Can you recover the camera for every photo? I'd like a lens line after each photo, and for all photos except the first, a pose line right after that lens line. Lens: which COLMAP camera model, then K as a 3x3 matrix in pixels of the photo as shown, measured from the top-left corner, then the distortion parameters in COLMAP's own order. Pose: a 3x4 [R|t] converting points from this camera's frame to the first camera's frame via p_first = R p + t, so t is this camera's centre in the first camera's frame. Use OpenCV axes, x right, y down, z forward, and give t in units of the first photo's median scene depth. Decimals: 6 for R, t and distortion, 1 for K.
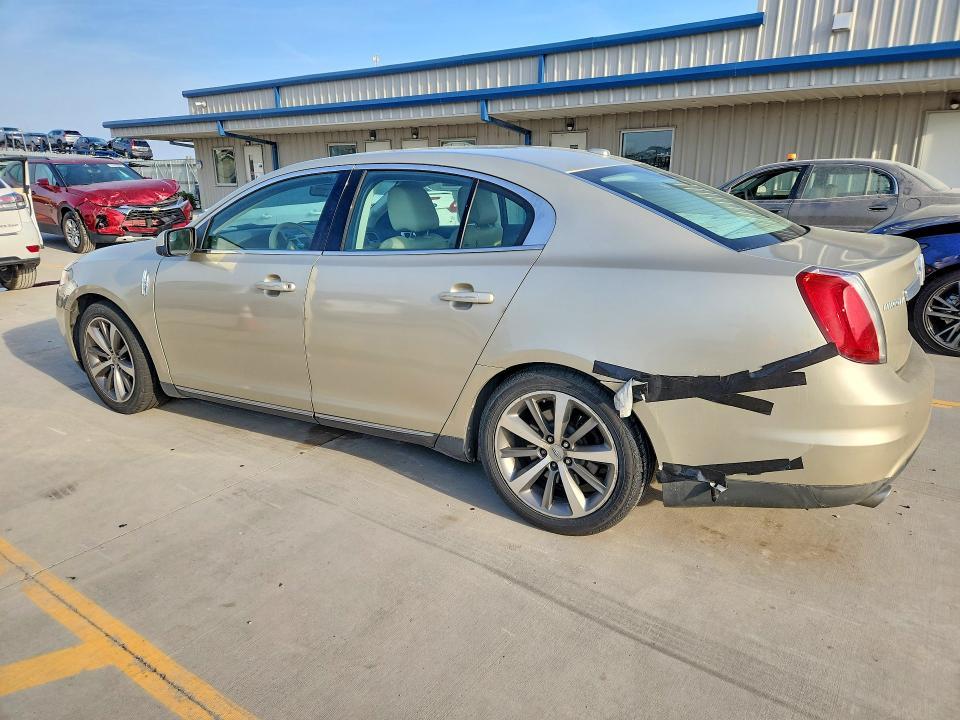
lens RADIAL K [[777.7, 0, 480.0], [0, 777.7, 360.0], [0, 0, 1]] dist [0.009685, 0.004942]
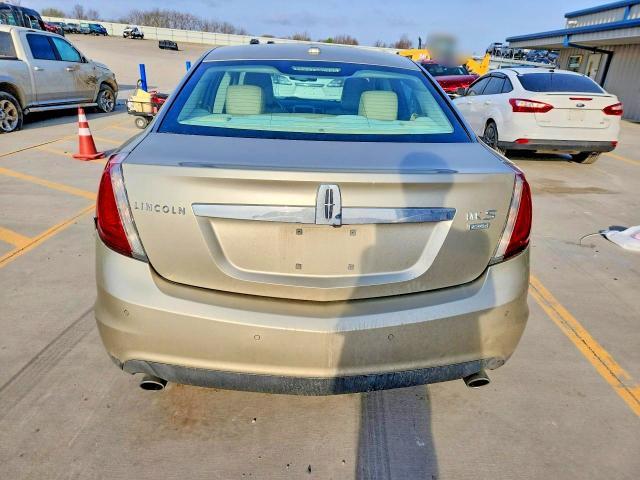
lens RADIAL K [[518.5, 0, 320.0], [0, 518.5, 240.0], [0, 0, 1]] dist [0.009685, 0.004942]
pose [[0.440822, 0.314843, -0.840565, 0.317447], [-0.261397, 0.940904, 0.215340, -0.057463], [0.858690, 0.124794, 0.497070, 0.234333]]
